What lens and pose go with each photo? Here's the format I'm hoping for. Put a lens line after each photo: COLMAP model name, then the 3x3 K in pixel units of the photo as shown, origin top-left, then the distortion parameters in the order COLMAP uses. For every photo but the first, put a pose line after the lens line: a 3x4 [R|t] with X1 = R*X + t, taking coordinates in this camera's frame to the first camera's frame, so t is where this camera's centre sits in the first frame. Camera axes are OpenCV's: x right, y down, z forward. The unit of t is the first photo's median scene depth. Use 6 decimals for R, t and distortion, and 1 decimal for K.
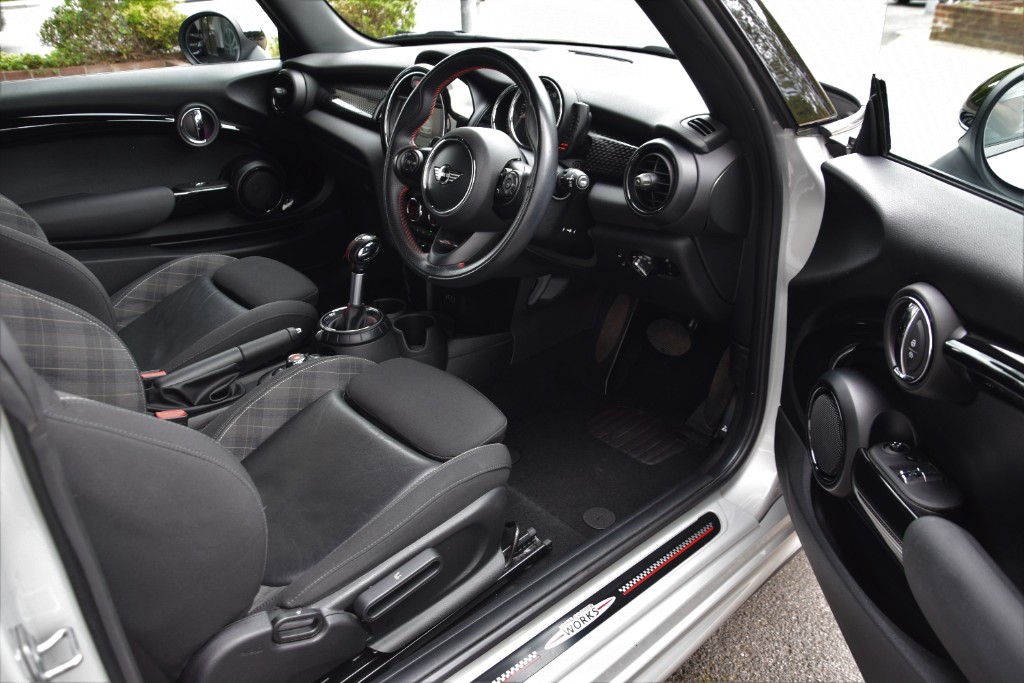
lens RADIAL K [[795.2, 0, 512.8], [0, 795.2, 337.5], [0, 0, 1]] dist [-0.046305, 0.009959]
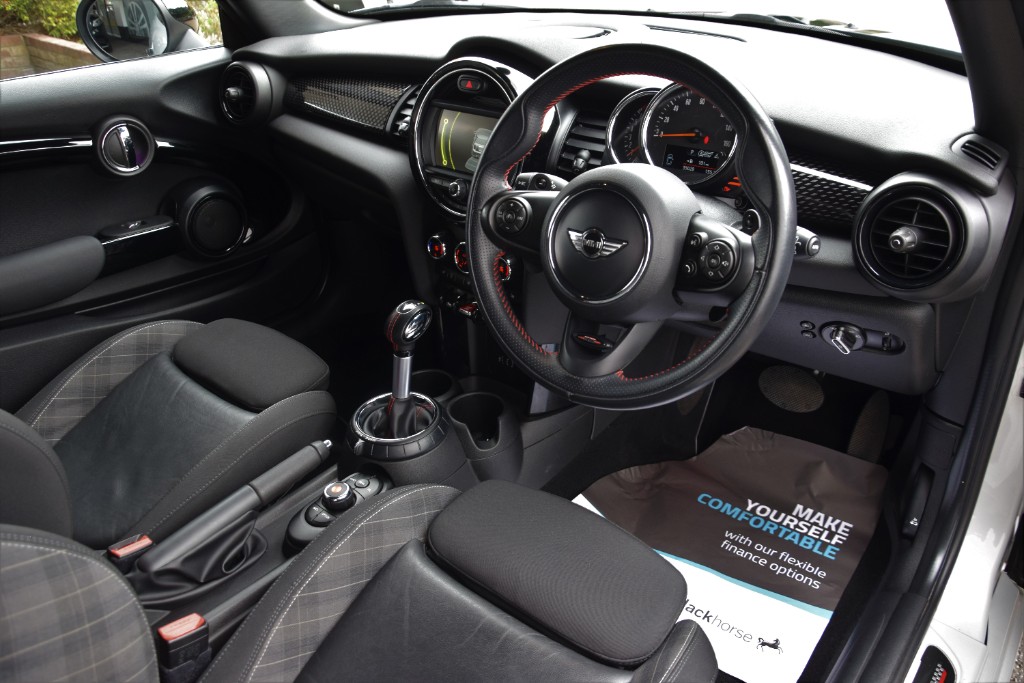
lens RADIAL K [[795.2, 0, 516.4], [0, 795.2, 339.1], [0, 0, 1]] dist [-0.046305, 0.009959]
pose [[0.988127, -0.091895, 0.123130, -0.172860], [0.084065, 0.994181, 0.067357, -0.129936], [-0.128603, -0.056206, 0.990102, 0.262787]]
